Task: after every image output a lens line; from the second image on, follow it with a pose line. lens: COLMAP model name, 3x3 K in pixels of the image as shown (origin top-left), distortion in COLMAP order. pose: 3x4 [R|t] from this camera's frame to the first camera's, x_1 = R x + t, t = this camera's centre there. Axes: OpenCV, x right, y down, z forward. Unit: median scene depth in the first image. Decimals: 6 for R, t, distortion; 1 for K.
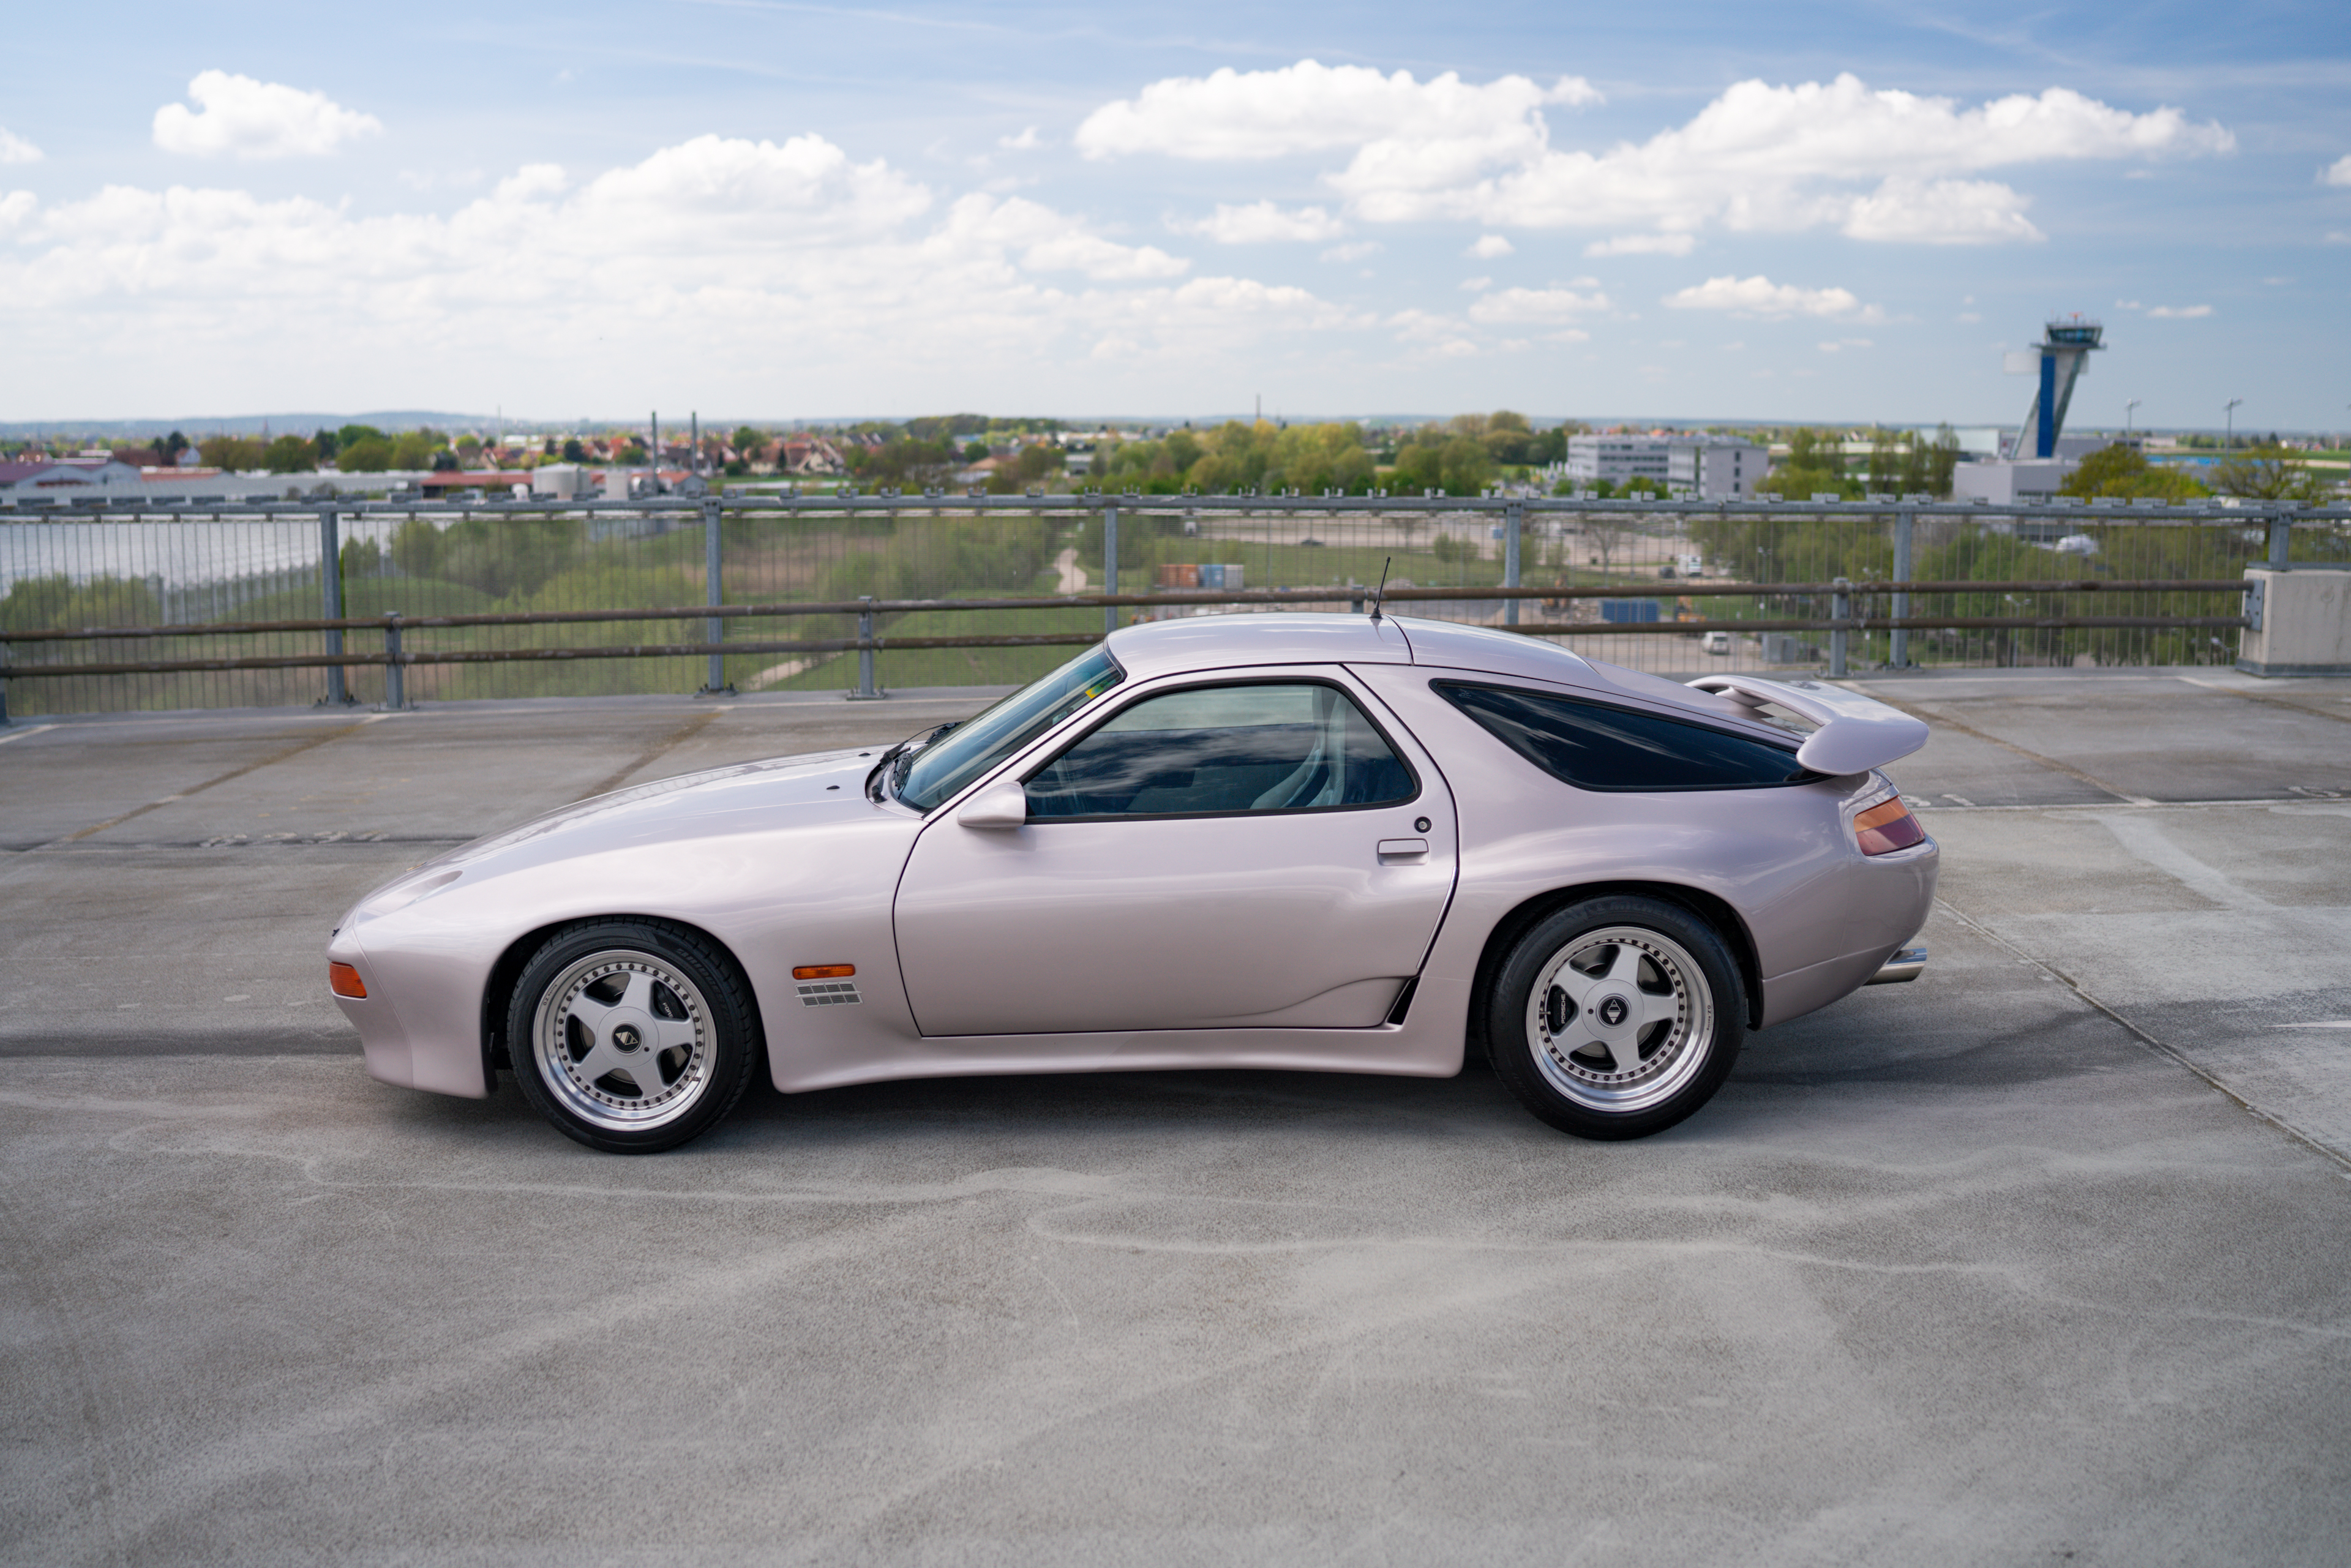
lens RADIAL K [[2280.6, 0, 1142.6], [0, 2280.6, 782.9], [0, 0, 1]] dist [-0.233952, 0.309929]
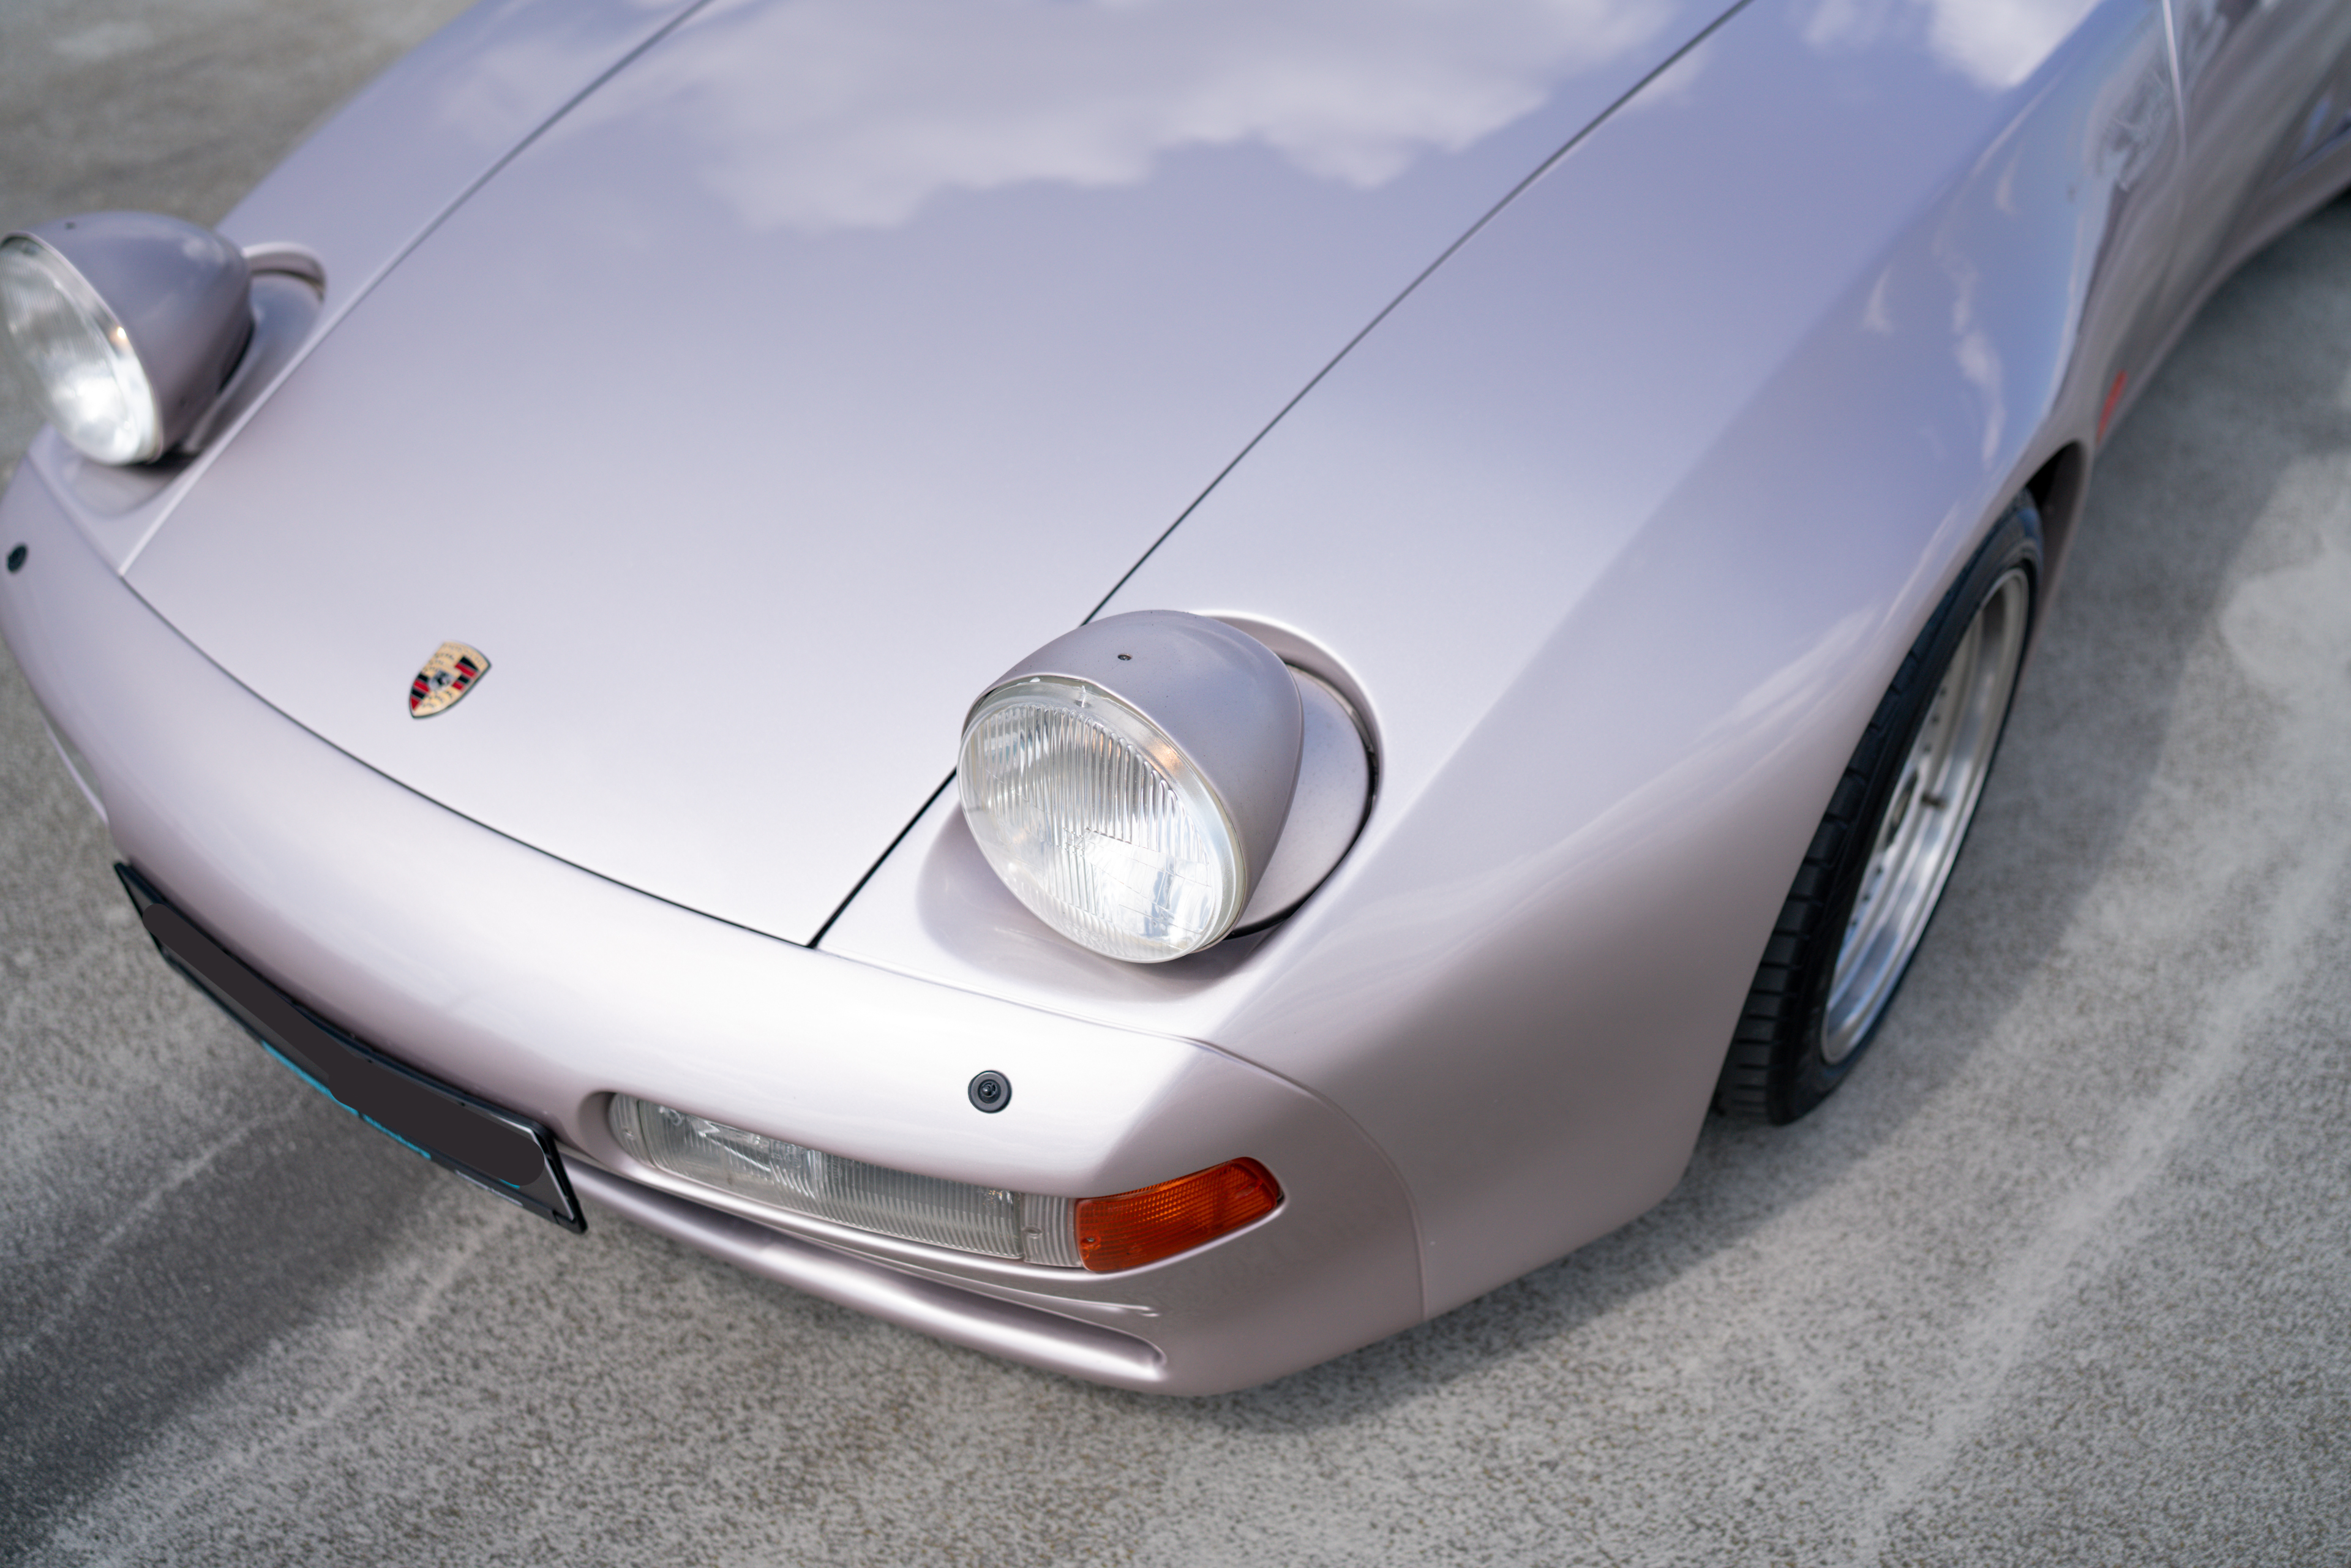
lens RADIAL K [[2280.6, 0, 1142.6], [0, 2280.6, 782.9], [0, 0, 1]] dist [-0.233952, 0.309929]
pose [[0.564648, -0.510940, 0.648161, -0.554133], [0.128376, 0.830148, 0.542563, -0.102528], [-0.815287, -0.223149, 0.534334, 0.960804]]
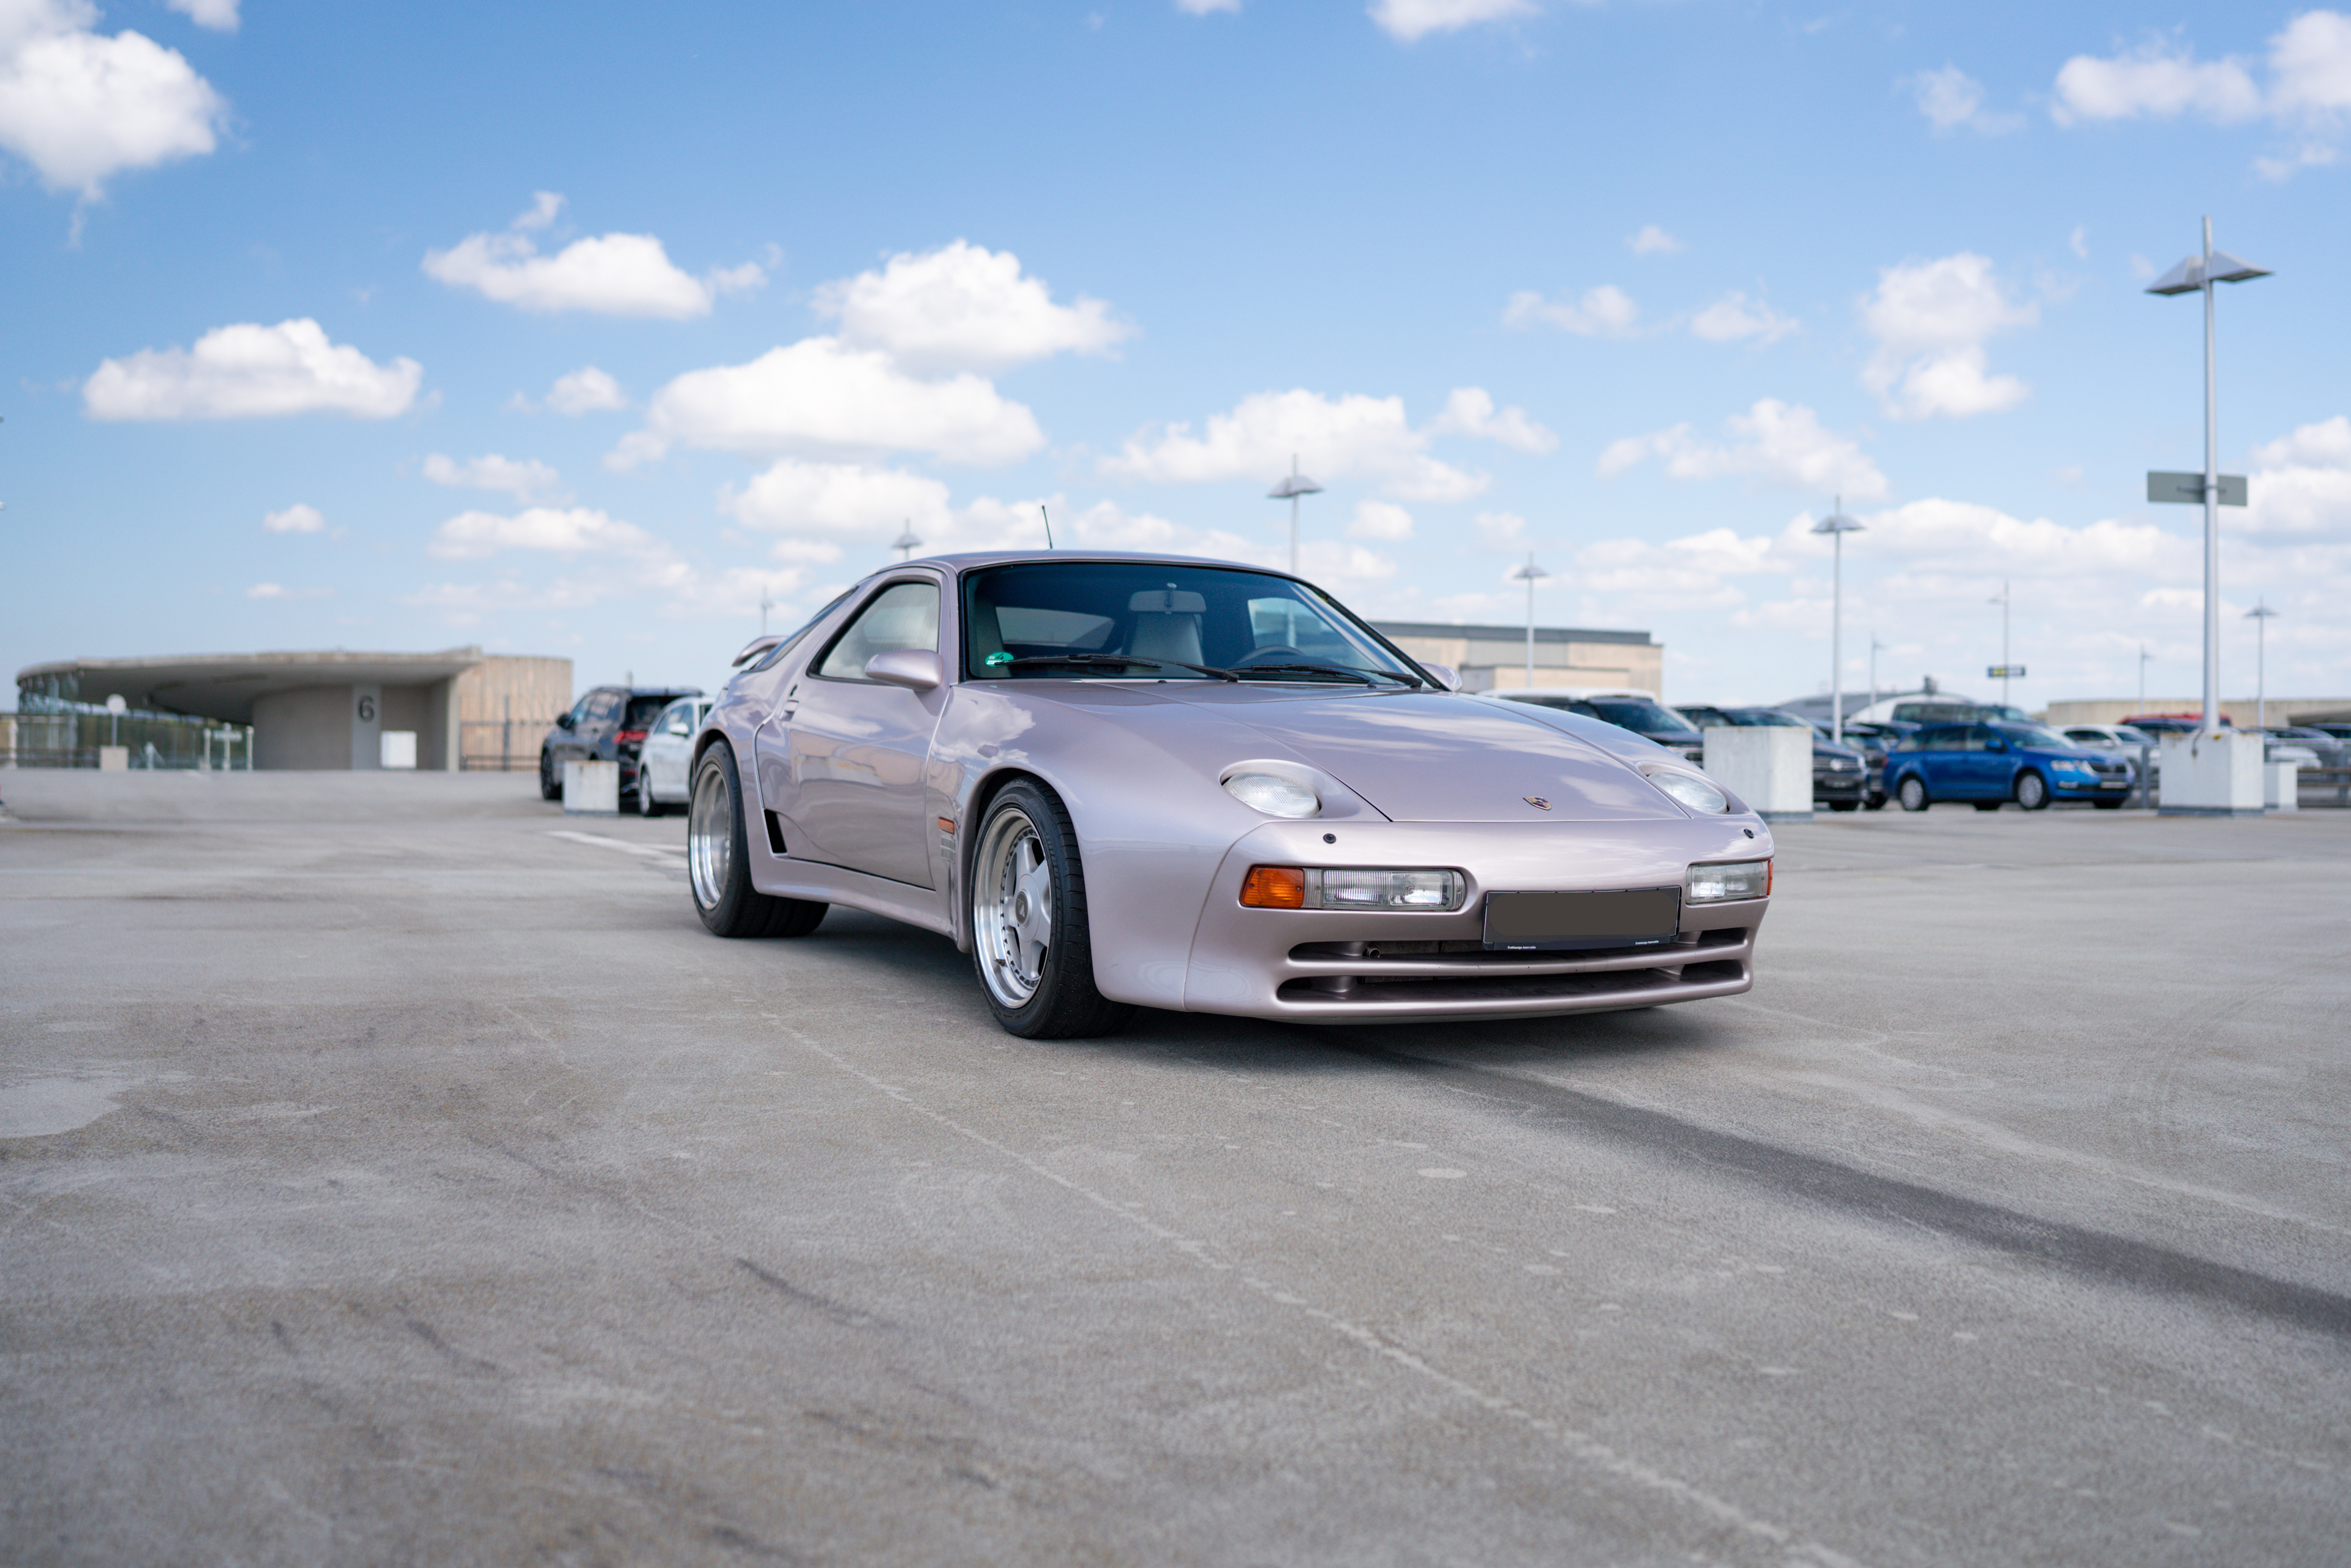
lens RADIAL K [[2460.1, 0, 1224.9], [0, 2460.1, 741.3], [0, 0, 1]] dist [-0.175500, 0.154955]
pose [[-0.462620, -0.000803, 0.886556, -1.239118], [0.128757, 0.989336, 0.068083, -0.066341], [-0.877157, 0.145647, -0.457583, 1.793338]]
